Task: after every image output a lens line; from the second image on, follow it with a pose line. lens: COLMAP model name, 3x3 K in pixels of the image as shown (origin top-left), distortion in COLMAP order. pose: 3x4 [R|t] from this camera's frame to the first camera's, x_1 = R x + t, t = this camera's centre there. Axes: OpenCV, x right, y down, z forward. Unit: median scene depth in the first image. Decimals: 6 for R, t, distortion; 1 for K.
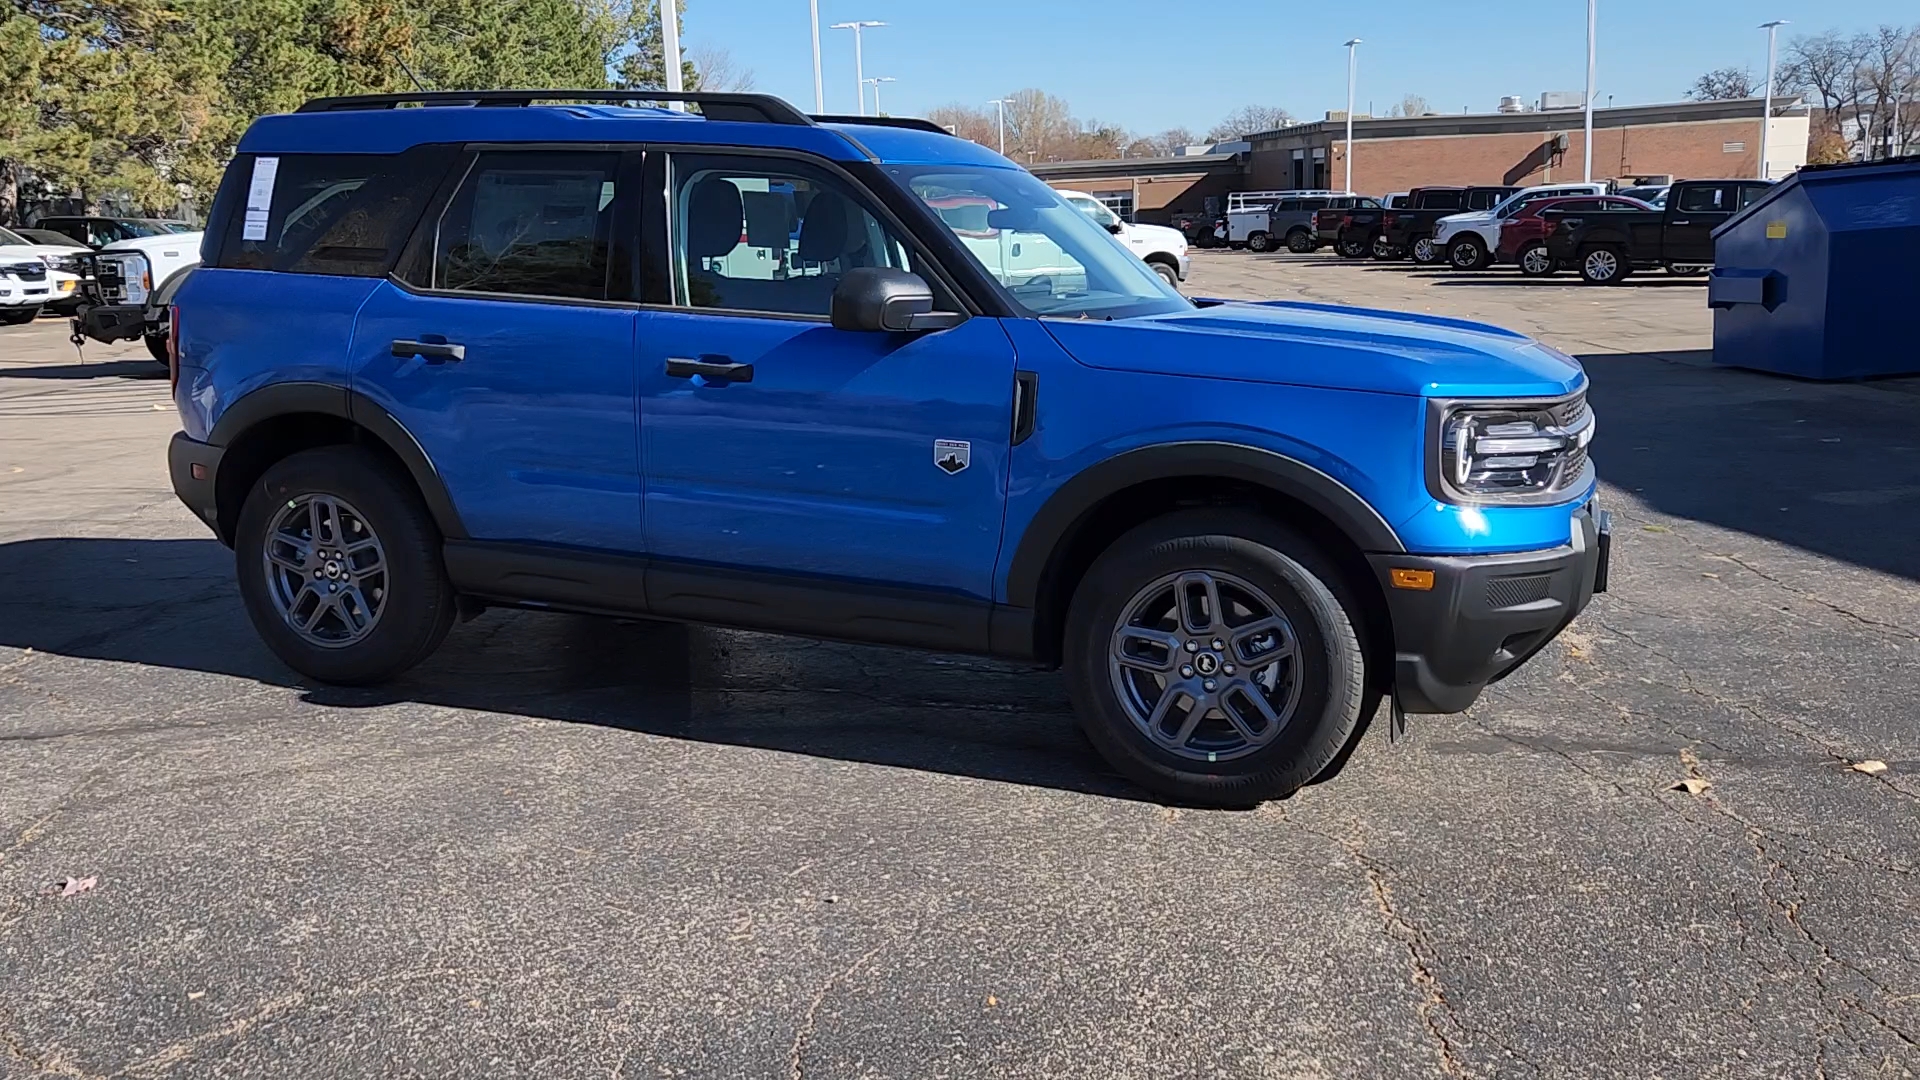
lens RADIAL K [[1629.9, 0, 946.3], [0, 1629.9, 540.7], [0, 0, 1]] dist [0.022049, -0.003147]
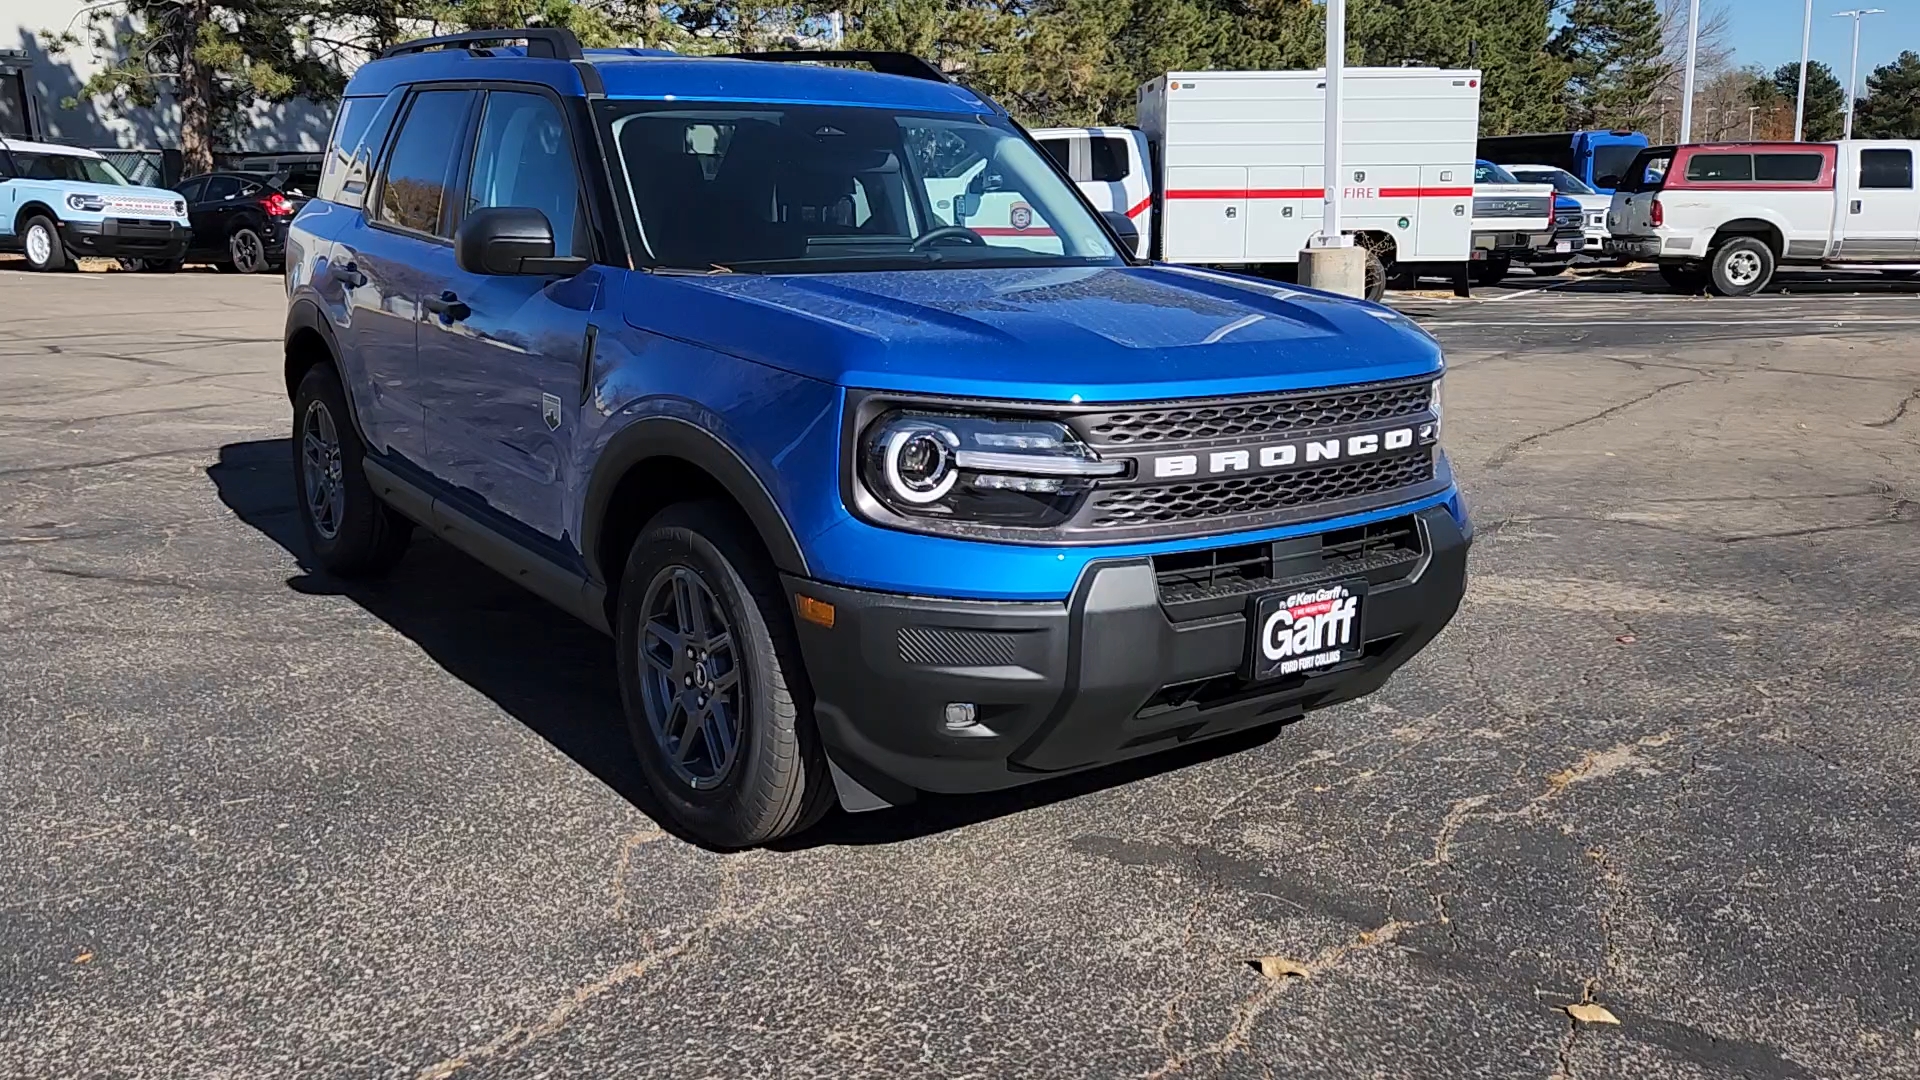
lens RADIAL K [[1628.7, 0, 951.5], [0, 1628.7, 537.9], [0, 0, 1]] dist [0.024821, -0.002965]
pose [[0.843925, 0.130587, -0.520324, 0.586868], [-0.117256, 0.991370, 0.058627, -0.052268], [0.523490, 0.011534, 0.851954, 0.272761]]
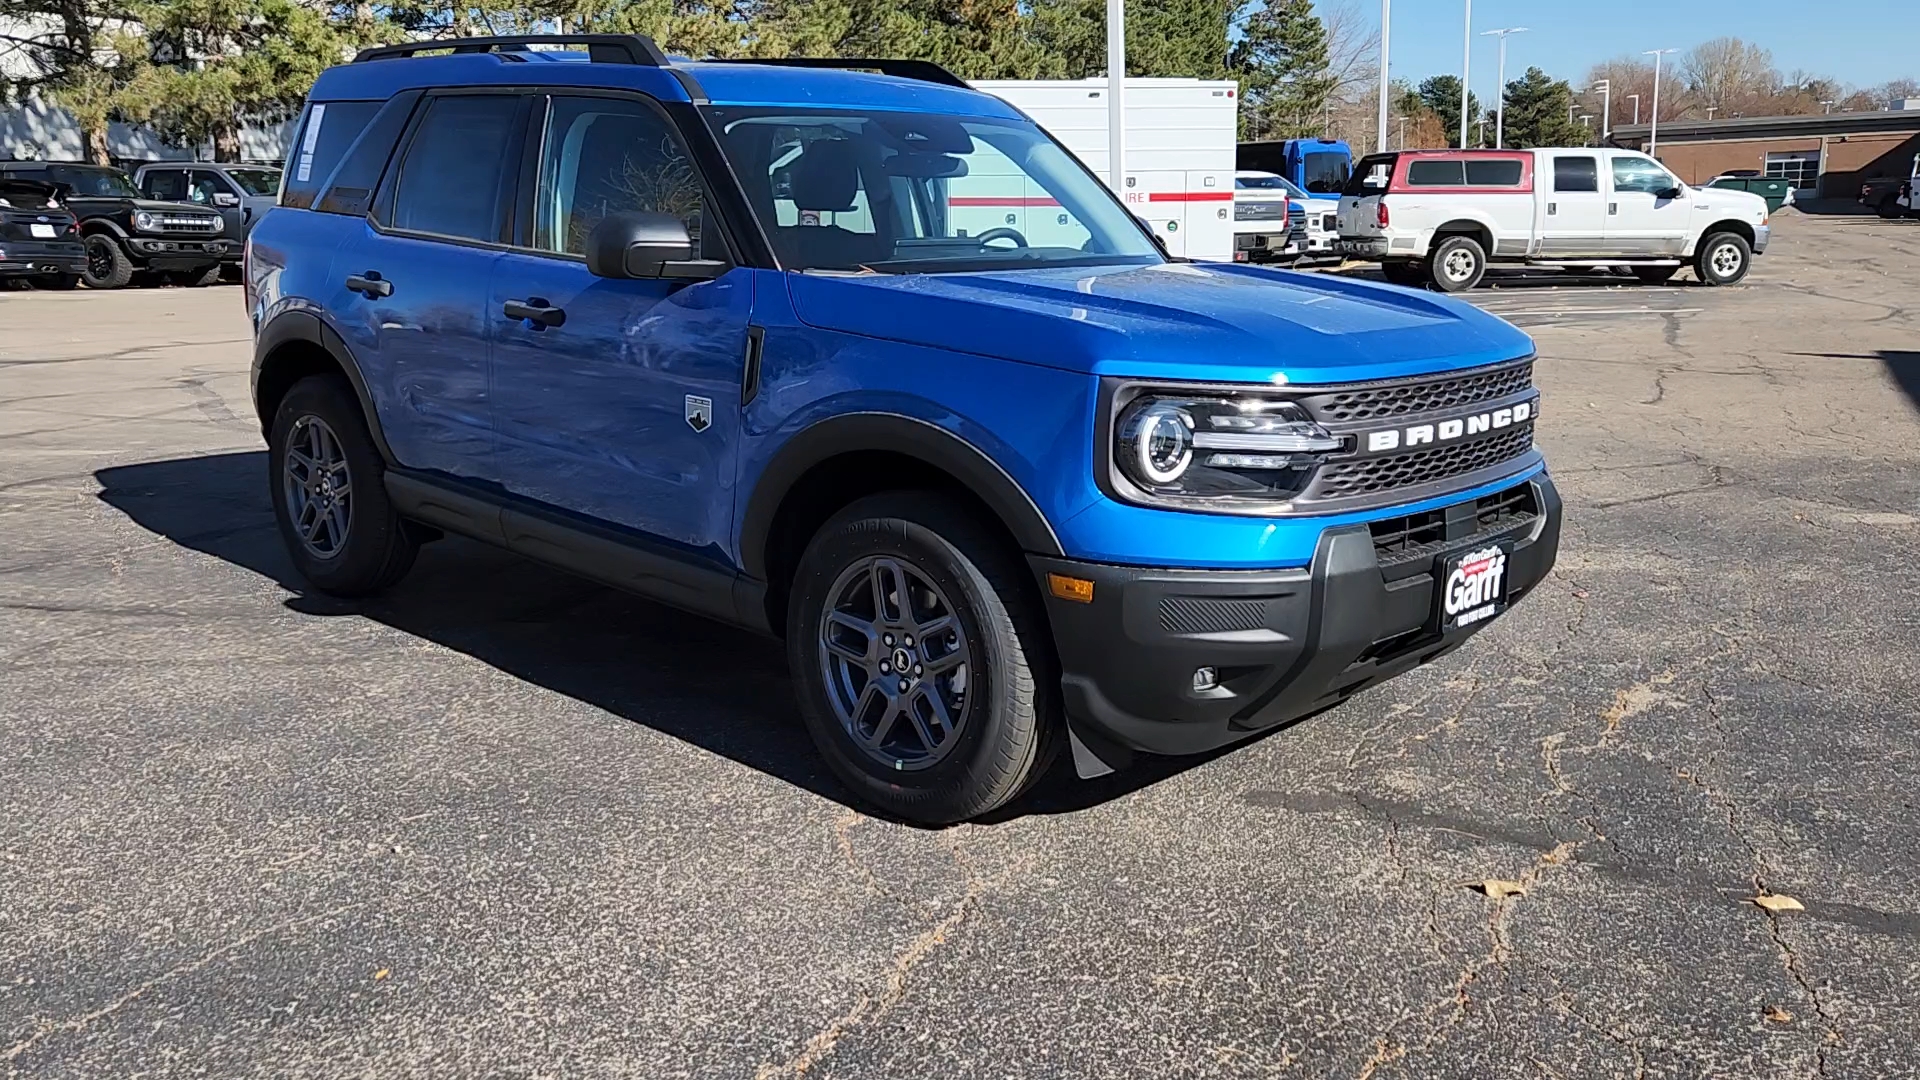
lens RADIAL K [[1629.9, 0, 946.3], [0, 1629.9, 540.7], [0, 0, 1]] dist [0.022049, -0.003147]
pose [[0.927288, 0.090588, -0.363224, 0.413481], [-0.082332, 0.995873, 0.038181, -0.022153], [0.365184, -0.005500, 0.930919, 0.143015]]
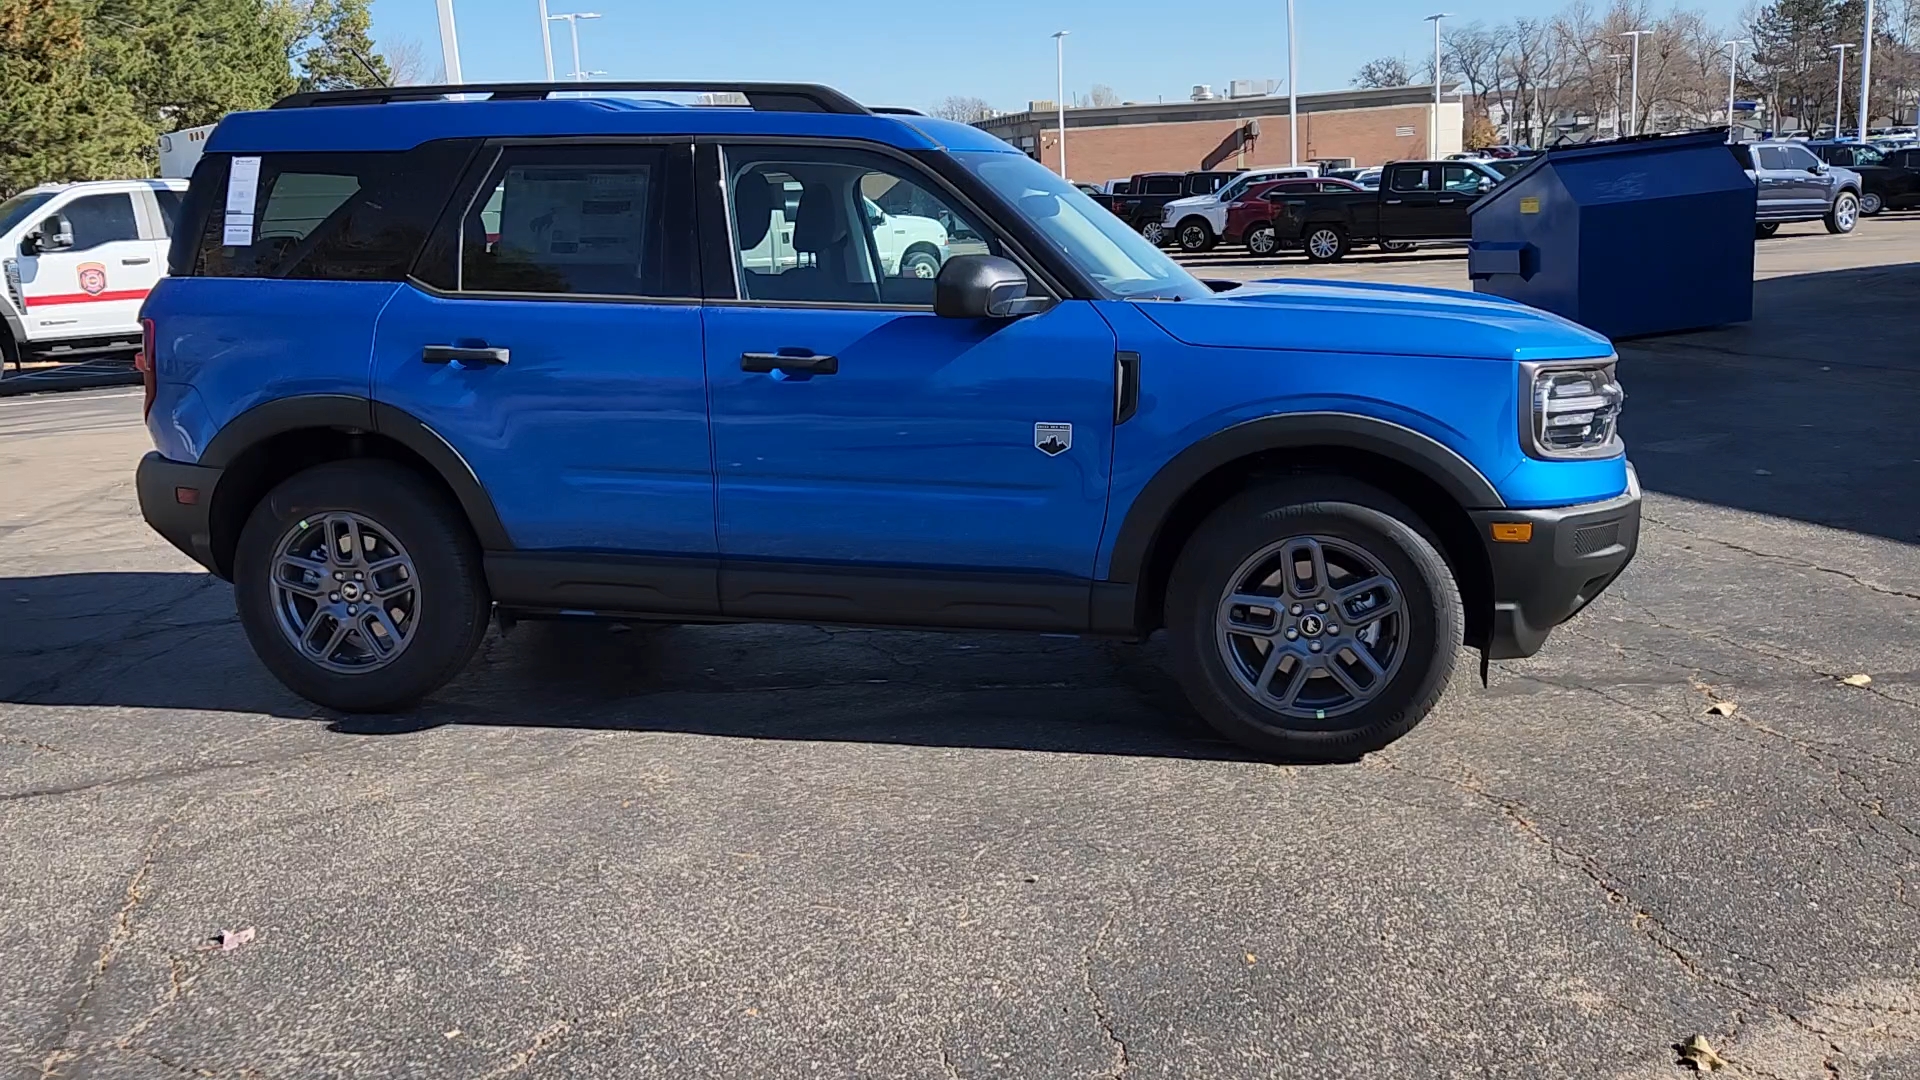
lens RADIAL K [[1629.9, 0, 946.3], [0, 1629.9, 540.7], [0, 0, 1]] dist [0.022049, -0.003147]
pose [[0.983818, -0.056507, 0.170026, -0.201397], [0.055749, 0.998402, 0.009235, -0.001145], [-0.170276, 0.000393, 0.985396, 0.009279]]
